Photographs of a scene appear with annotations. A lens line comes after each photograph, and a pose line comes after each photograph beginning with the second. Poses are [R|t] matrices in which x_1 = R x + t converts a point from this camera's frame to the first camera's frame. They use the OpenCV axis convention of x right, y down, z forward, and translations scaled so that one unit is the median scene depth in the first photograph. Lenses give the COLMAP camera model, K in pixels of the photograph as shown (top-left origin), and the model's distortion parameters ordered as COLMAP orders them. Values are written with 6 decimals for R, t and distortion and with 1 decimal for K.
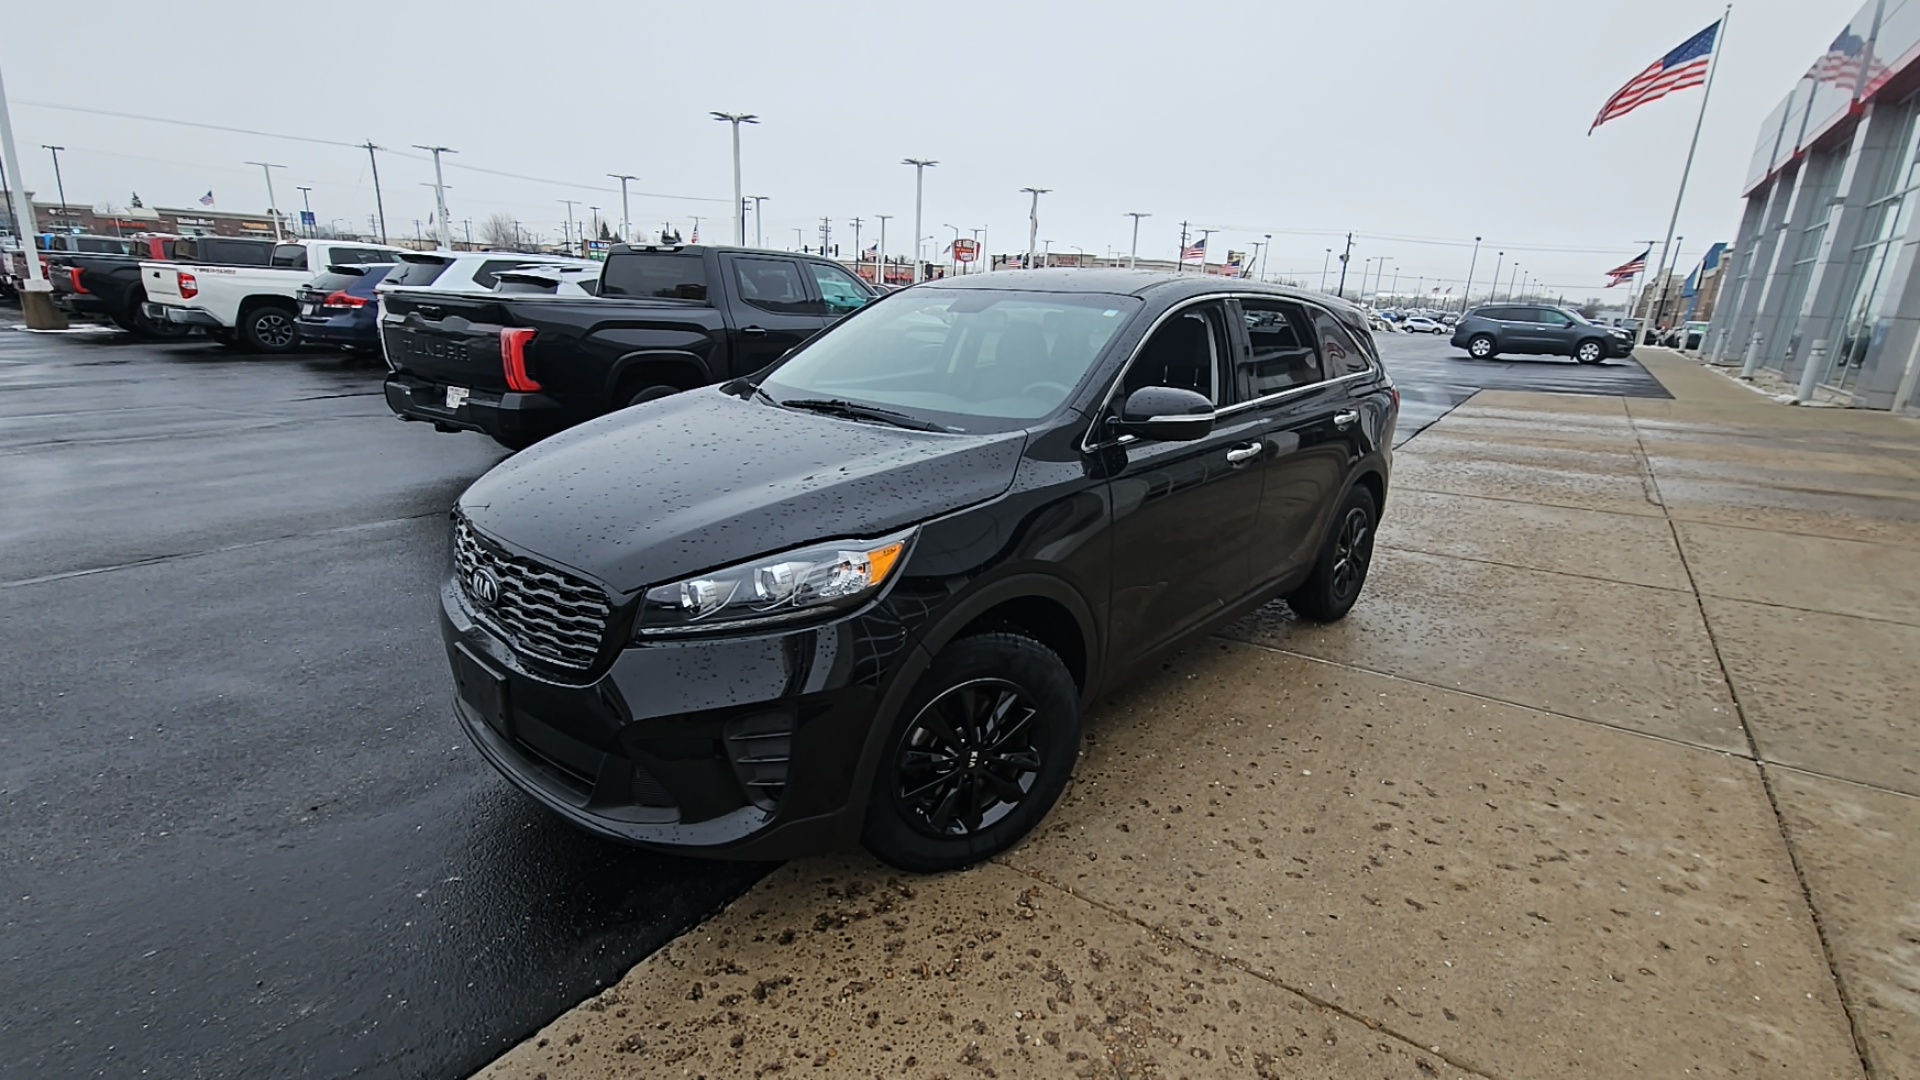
lens RADIAL K [[852.8, 0, 980.6], [0, 852.8, 557.2], [0, 0, 1]] dist [0.006608, -0.004853]
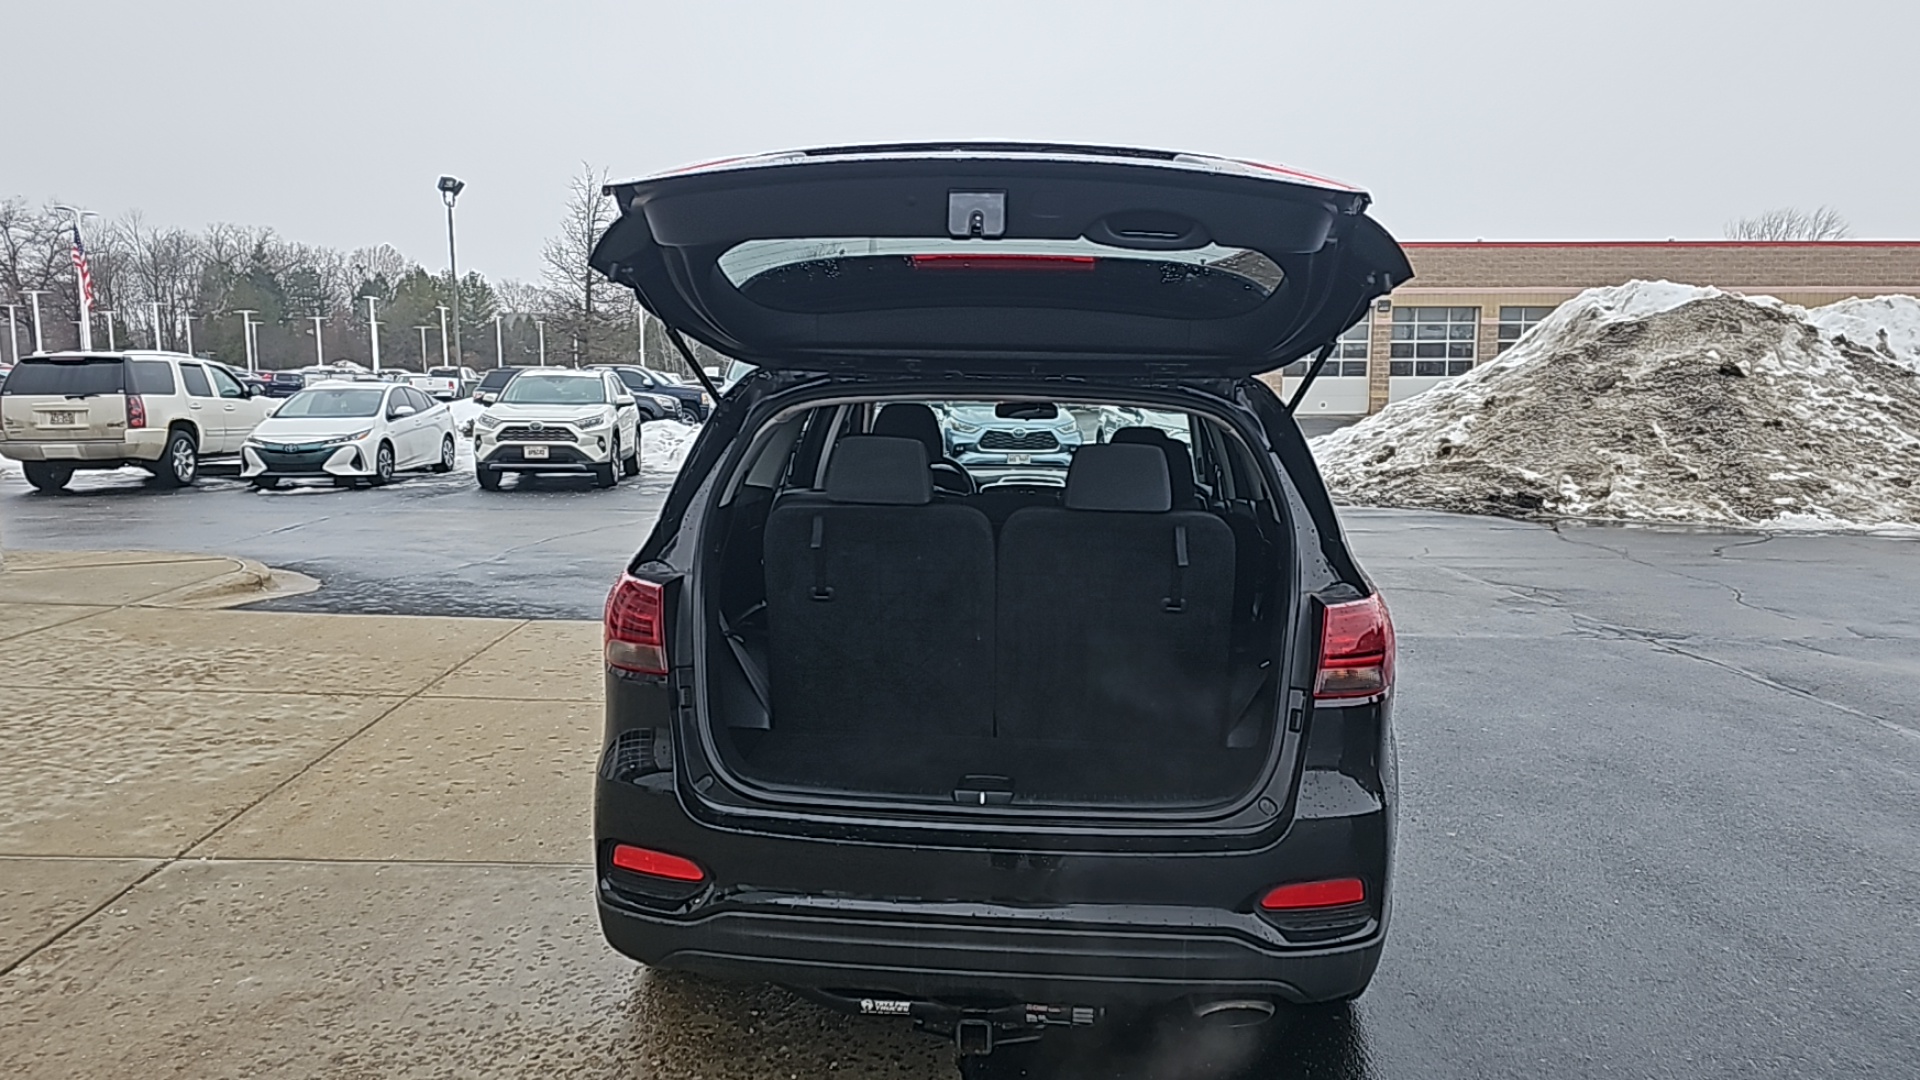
lens RADIAL K [[1363.5, 0, 961.3], [0, 1363.5, 543.9], [0, 0, 1]] dist [0.082617, -0.065939]
pose [[-0.791806, 0.023089, -0.610336, 0.966421], [-0.225058, 0.917941, 0.326700, -0.587393], [0.567795, 0.396044, -0.721636, 1.995371]]
